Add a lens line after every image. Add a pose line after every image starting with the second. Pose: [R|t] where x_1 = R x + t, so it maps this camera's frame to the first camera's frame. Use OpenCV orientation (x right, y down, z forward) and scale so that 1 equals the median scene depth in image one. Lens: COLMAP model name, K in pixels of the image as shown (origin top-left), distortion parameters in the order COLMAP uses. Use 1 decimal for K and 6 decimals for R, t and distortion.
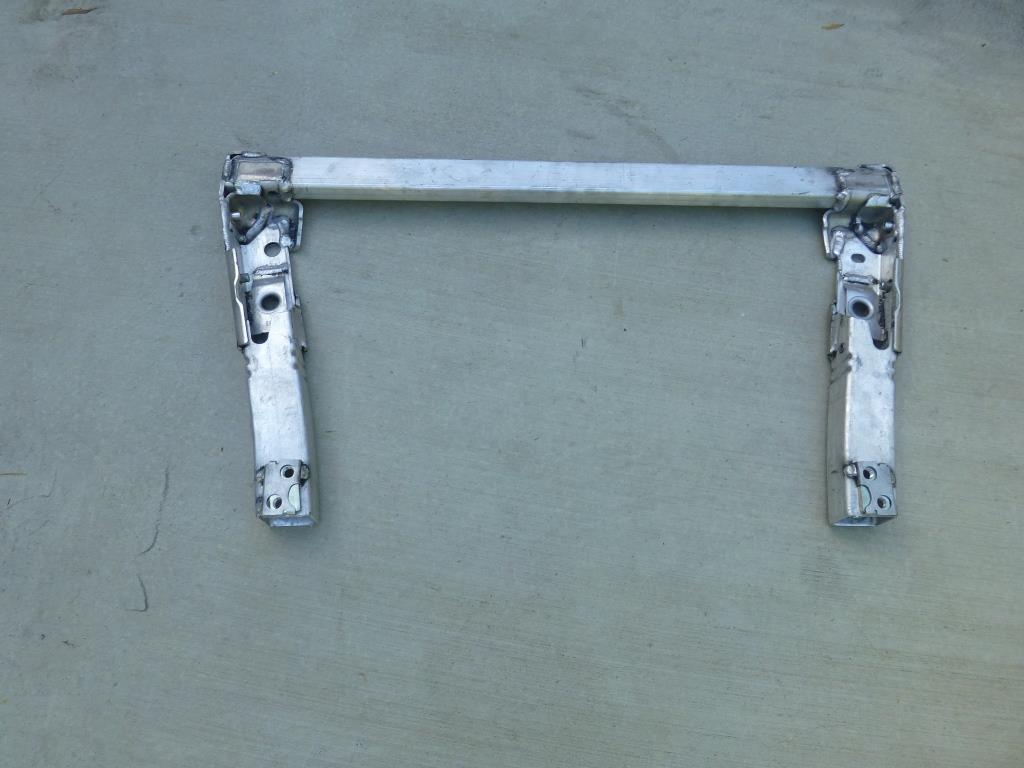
lens RADIAL K [[740.2, 0, 512.0], [0, 740.2, 384.0], [0, 0, 1]] dist [-0.032823, 0.006434]
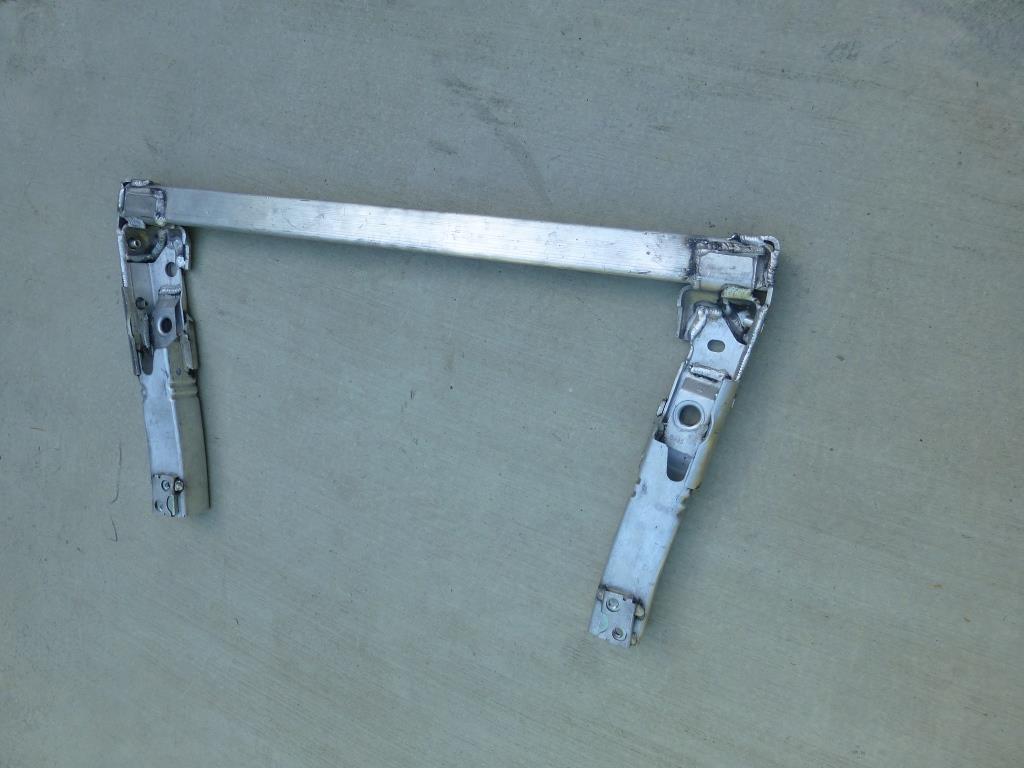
lens RADIAL K [[740.2, 0, 512.0], [0, 740.2, 384.0], [0, 0, 1]] dist [-0.032823, 0.006434]
pose [[0.916964, 0.173353, -0.359340, 0.584740], [0.004494, 0.896125, 0.443778, -0.519707], [0.398944, -0.408544, 0.820936, 0.211661]]
